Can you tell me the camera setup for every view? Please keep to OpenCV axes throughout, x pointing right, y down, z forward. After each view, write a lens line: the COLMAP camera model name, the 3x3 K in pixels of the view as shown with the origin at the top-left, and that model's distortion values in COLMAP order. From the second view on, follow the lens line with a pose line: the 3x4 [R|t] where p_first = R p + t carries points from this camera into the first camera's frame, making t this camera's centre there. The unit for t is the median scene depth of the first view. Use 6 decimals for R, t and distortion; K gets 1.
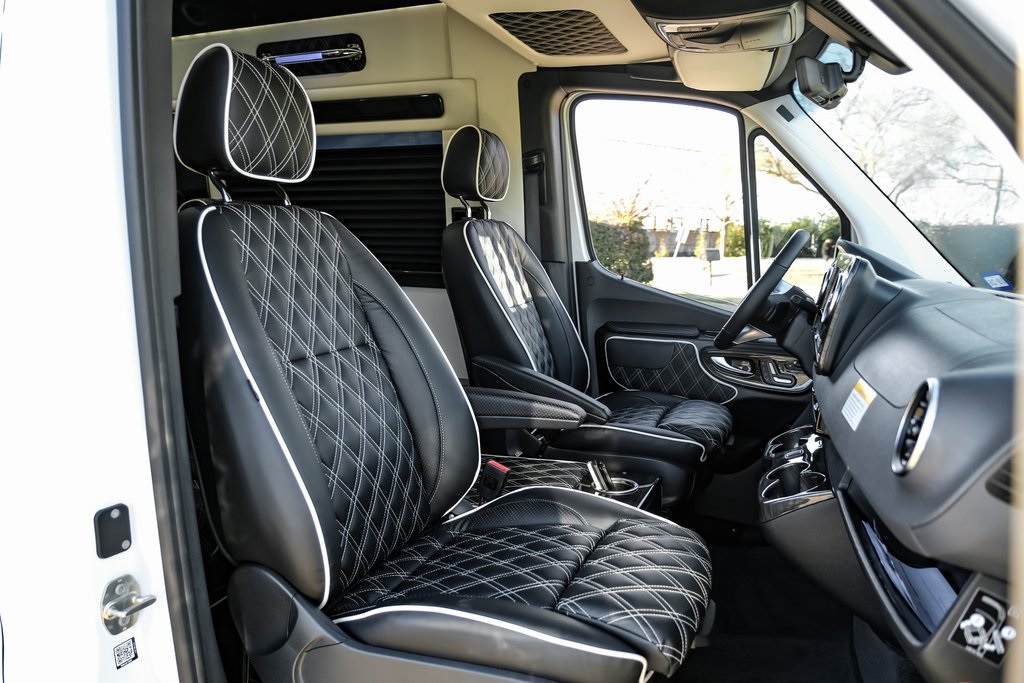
lens RADIAL K [[712.0, 0, 508.8], [0, 712.0, 338.2], [0, 0, 1]] dist [-0.017808, 0.002088]
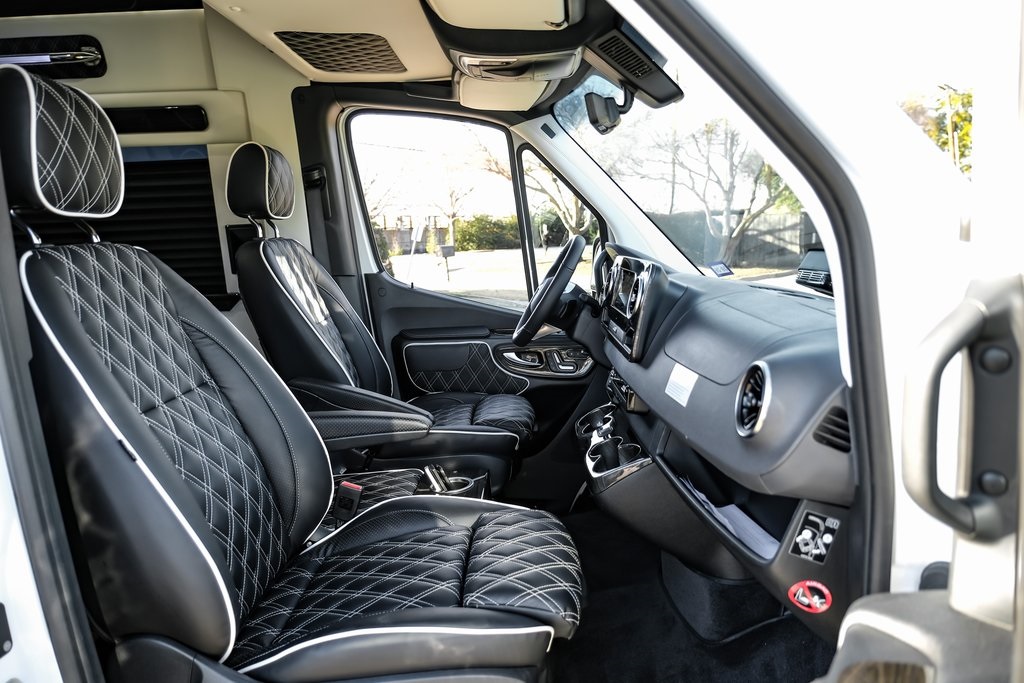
lens RADIAL K [[712.0, 0, 515.2], [0, 712.0, 342.5], [0, 0, 1]] dist [-0.017808, 0.002088]
pose [[0.923509, -0.101990, 0.369769, -0.165107], [0.098364, 0.994736, 0.028702, -0.032450], [-0.370750, 0.009866, 0.928680, -0.035703]]
